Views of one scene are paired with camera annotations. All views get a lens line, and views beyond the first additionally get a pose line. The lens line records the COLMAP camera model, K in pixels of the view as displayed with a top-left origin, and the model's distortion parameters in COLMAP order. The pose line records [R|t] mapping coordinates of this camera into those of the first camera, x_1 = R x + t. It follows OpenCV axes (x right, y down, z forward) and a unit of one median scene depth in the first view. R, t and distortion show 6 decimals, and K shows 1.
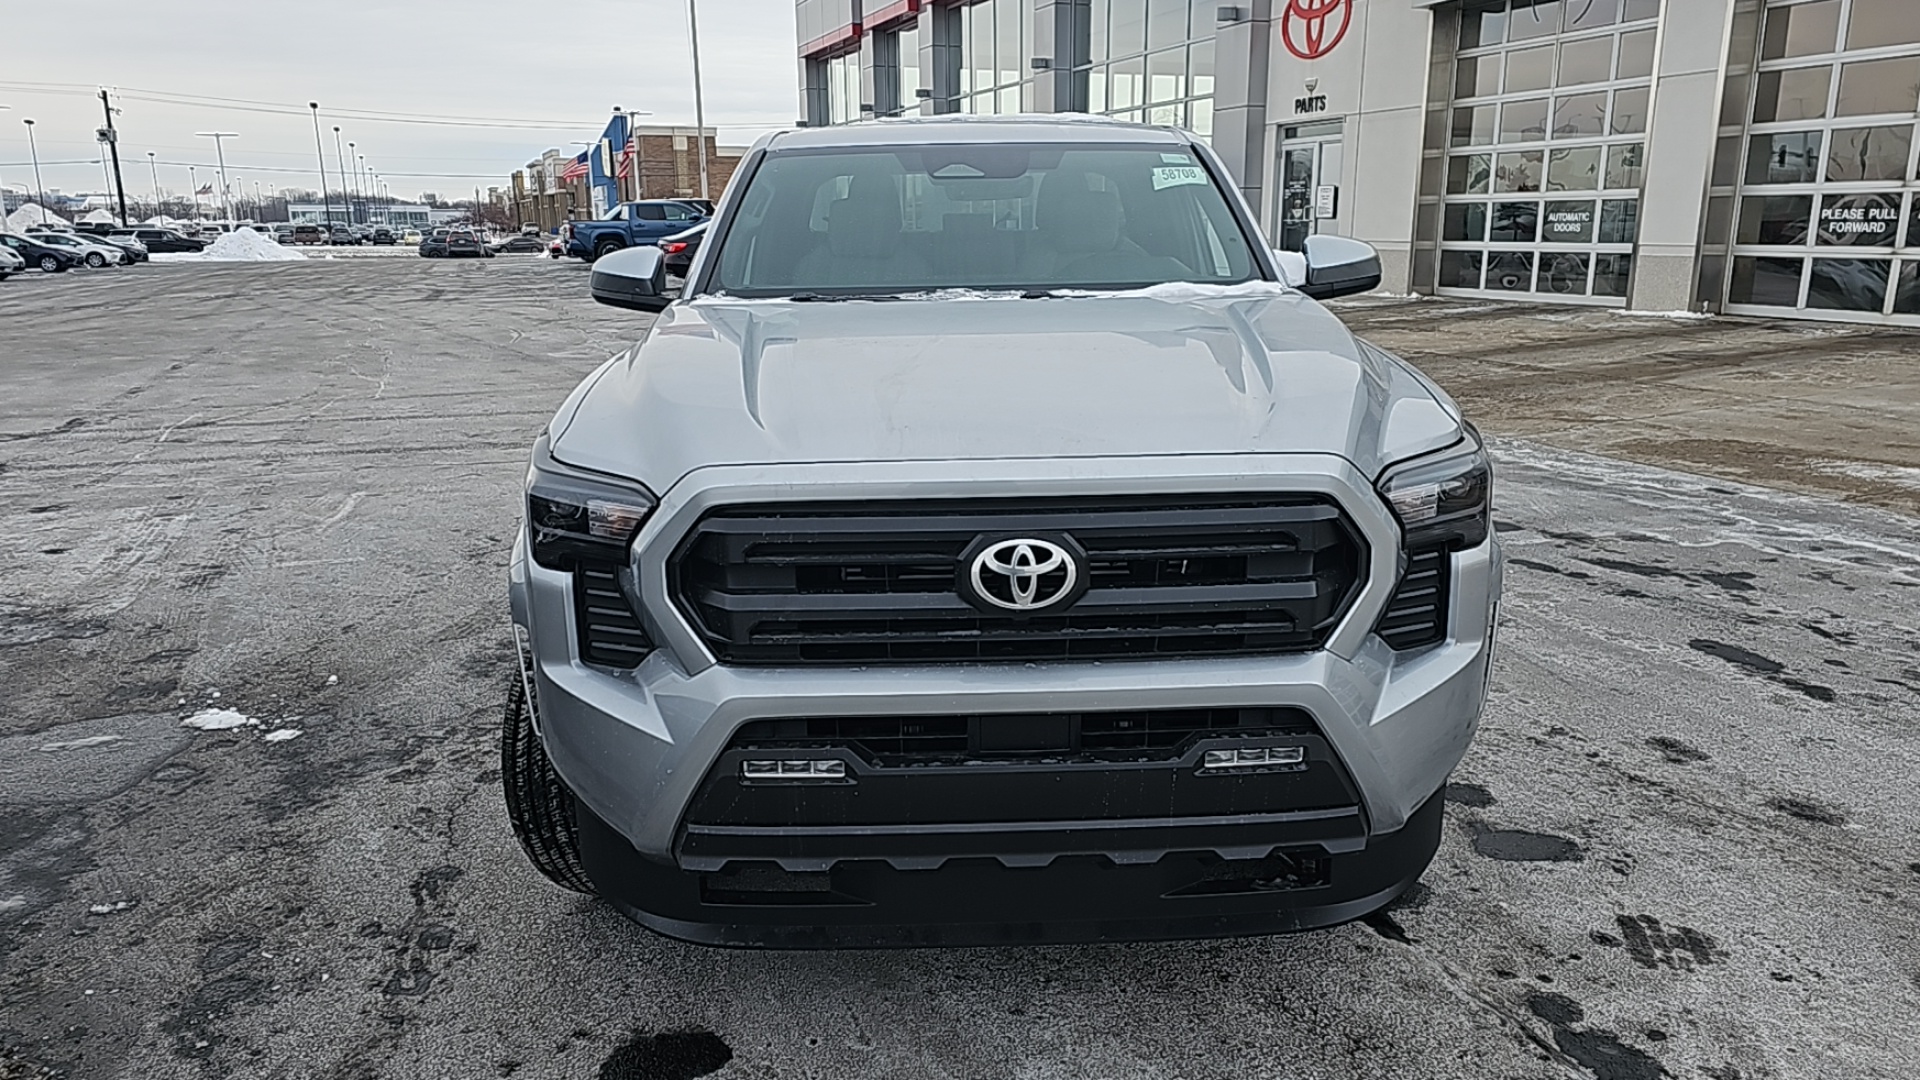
lens RADIAL K [[1361.3, 0, 981.0], [0, 1361.3, 567.4], [0, 0, 1]] dist [0.089010, -0.080170]
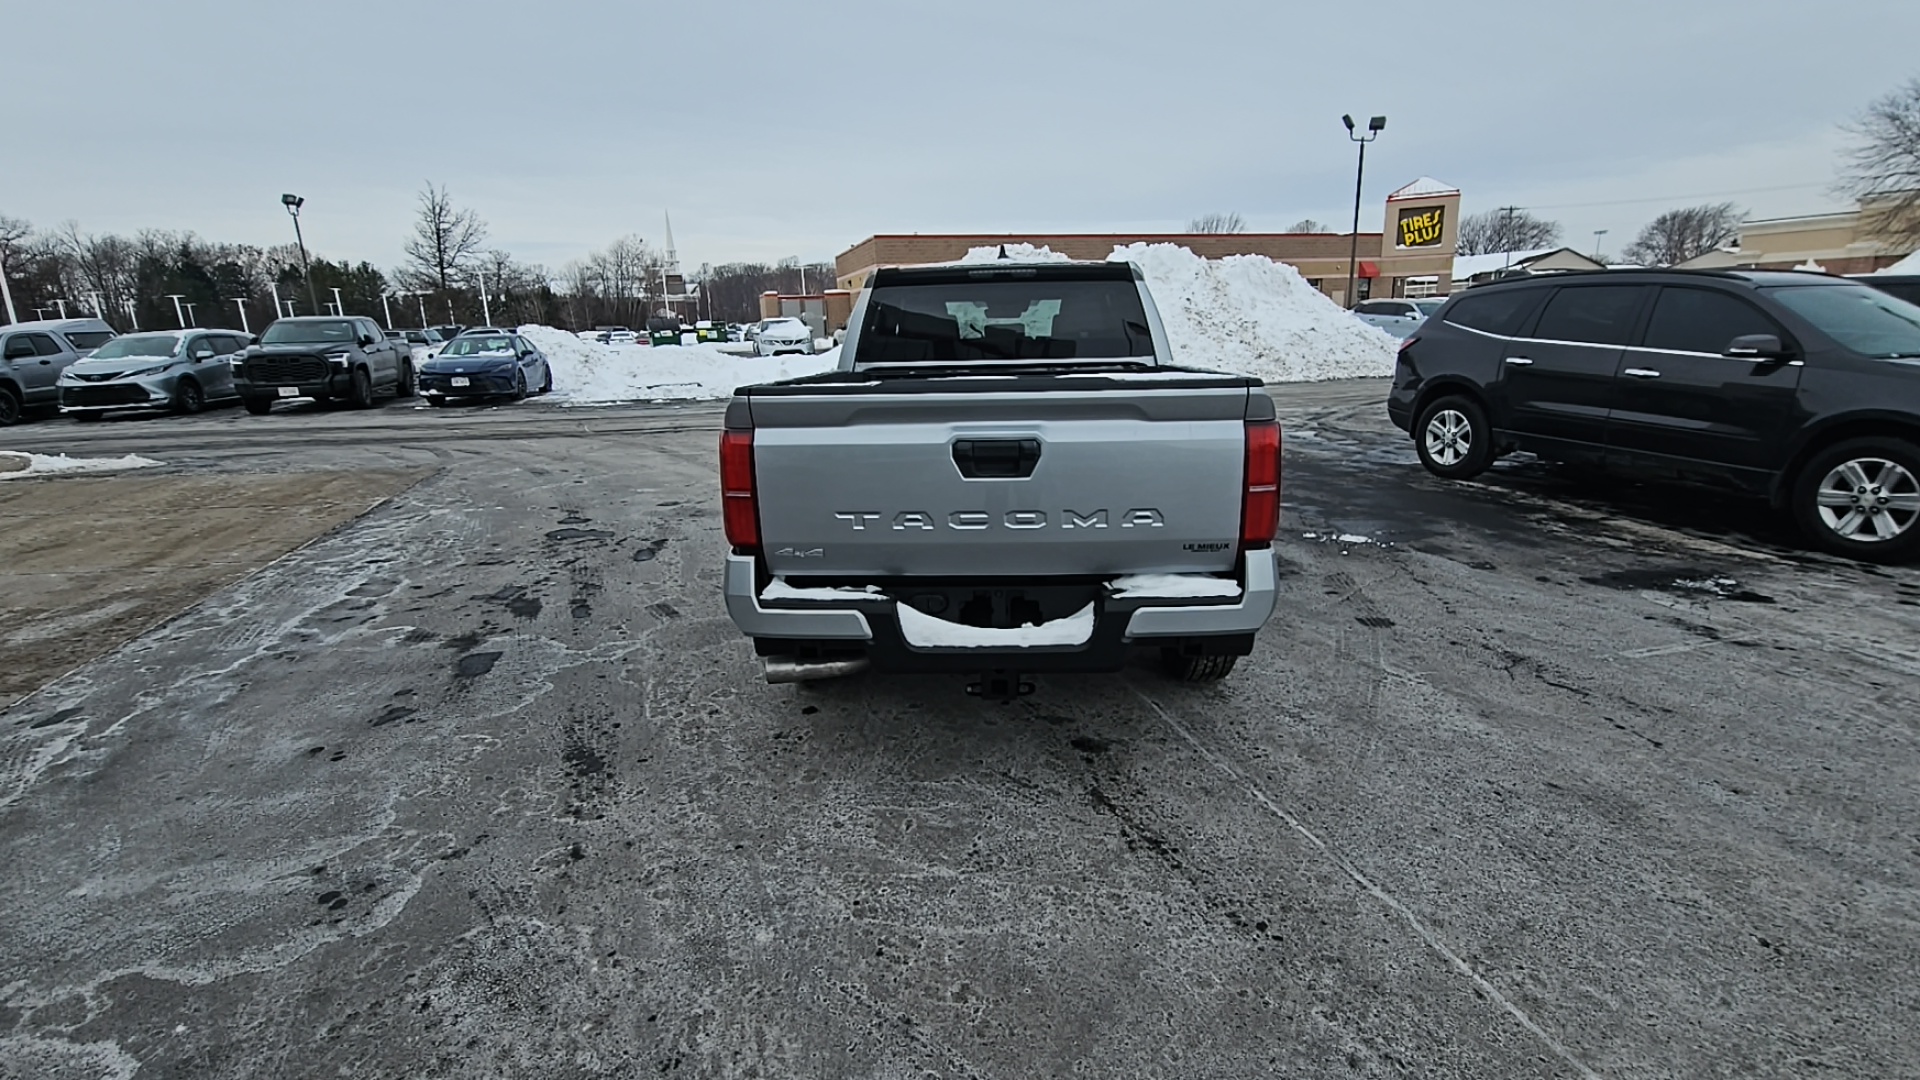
lens RADIAL K [[853.2, 0, 980.0], [0, 853.2, 536.9], [0, 0, 1]] dist [0.007239, -0.004828]
pose [[-0.996852, 0.019498, 0.076854, -0.055101], [0.053998, 0.876714, 0.477971, -0.586529], [-0.058060, 0.480616, -0.875007, 2.250003]]
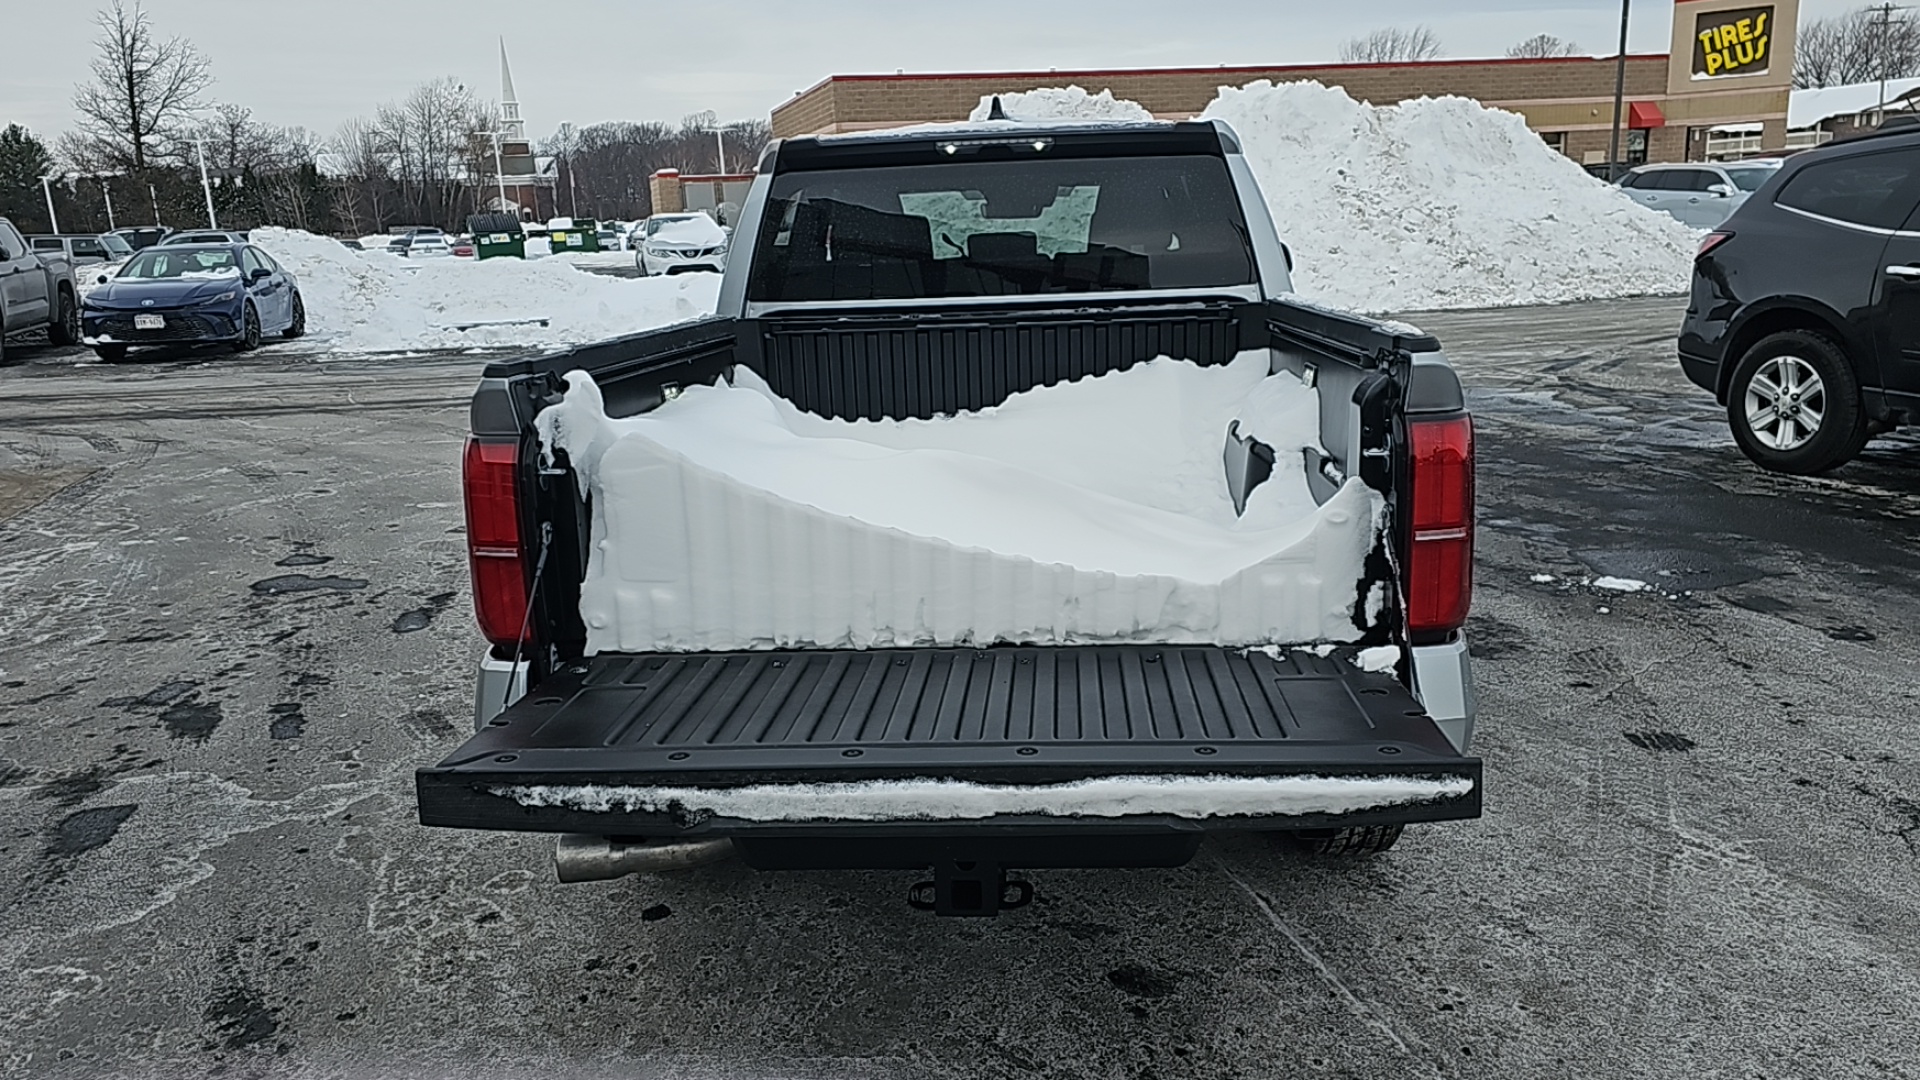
lens RADIAL K [[1368.9, 0, 980.5], [0, 1368.9, 543.9], [0, 0, 1]] dist [0.071991, -0.051988]
pose [[-0.994683, 0.029141, 0.098774, -0.083549], [0.072190, 0.881323, 0.466968, -0.576726], [-0.073444, 0.471616, -0.878740, 2.179634]]
